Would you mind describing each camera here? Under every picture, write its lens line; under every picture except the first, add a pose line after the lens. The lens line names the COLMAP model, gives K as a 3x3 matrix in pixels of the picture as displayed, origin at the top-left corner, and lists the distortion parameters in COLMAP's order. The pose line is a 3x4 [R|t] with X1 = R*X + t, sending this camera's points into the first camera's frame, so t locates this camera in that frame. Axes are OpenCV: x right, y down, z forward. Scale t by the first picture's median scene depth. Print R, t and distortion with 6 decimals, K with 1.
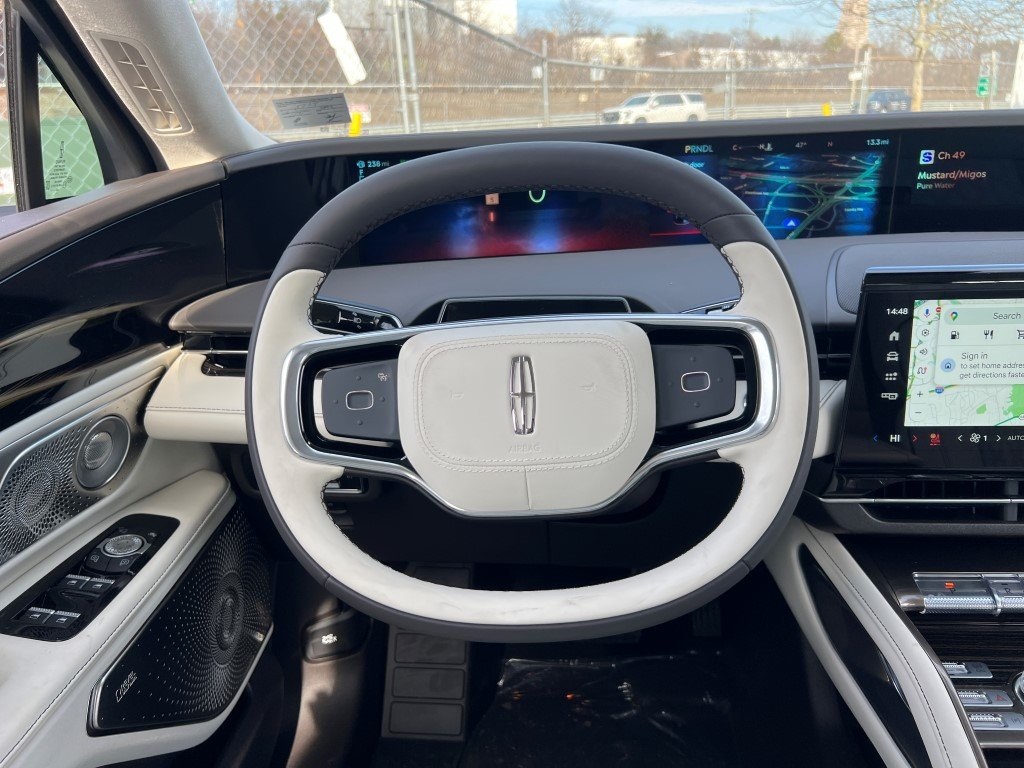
lens RADIAL K [[771.2, 0, 512.3], [0, 771.2, 365.2], [0, 0, 1]] dist [0.008411, 0.005430]
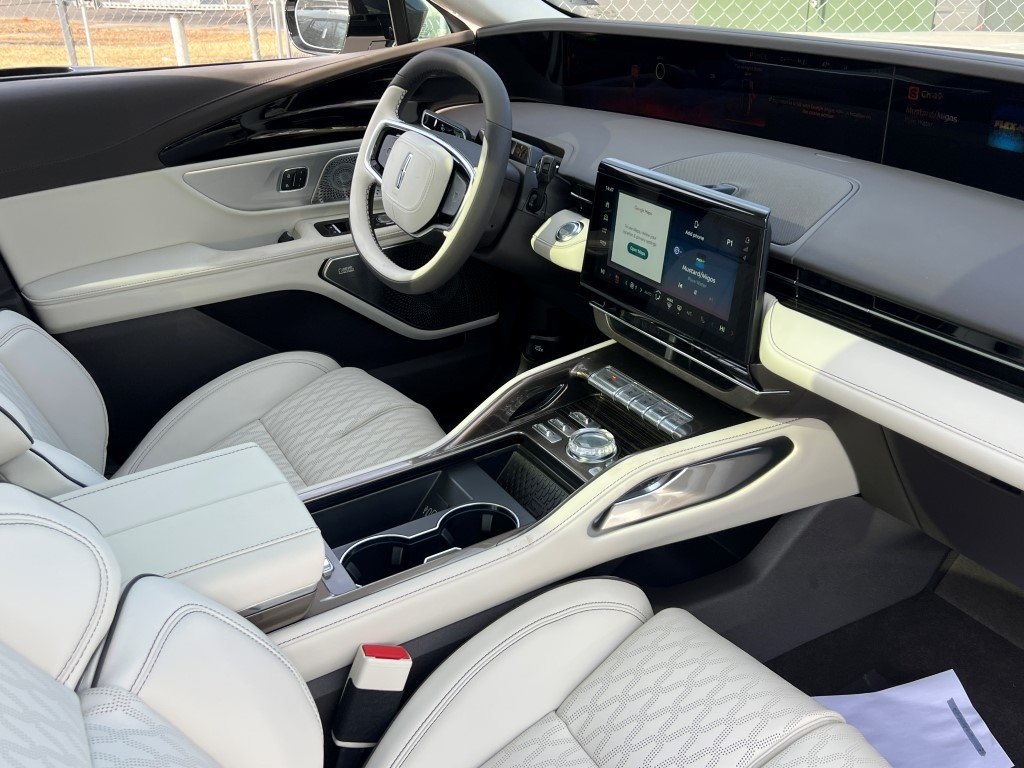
lens RADIAL K [[922.1, 0, 512.0], [0, 922.1, 384.0], [0, 0, 1]] dist [-0.003036, -0.007141]
pose [[0.569460, 0.389768, -0.723737, 1.757063], [-0.239462, 0.920911, 0.307539, -0.216183], [0.786367, -0.001824, 0.617757, -0.283293]]
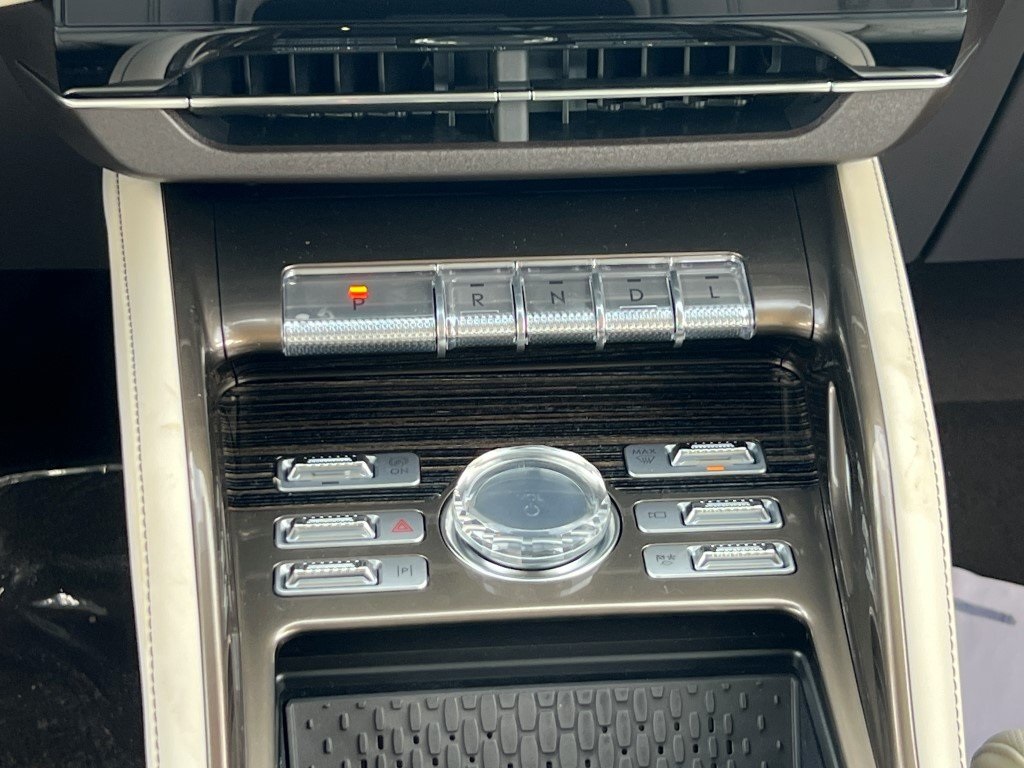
lens RADIAL K [[2034.1, 0, 512.0], [0, 2034.1, 384.0], [0, 0, 1]] dist [0.068883, 0.091563]
pose [[0.984102, -0.047698, 0.171078, 0.447401], [-0.008026, 0.950334, 0.311128, -0.024049], [-0.177421, -0.307555, 0.934843, -0.102500]]
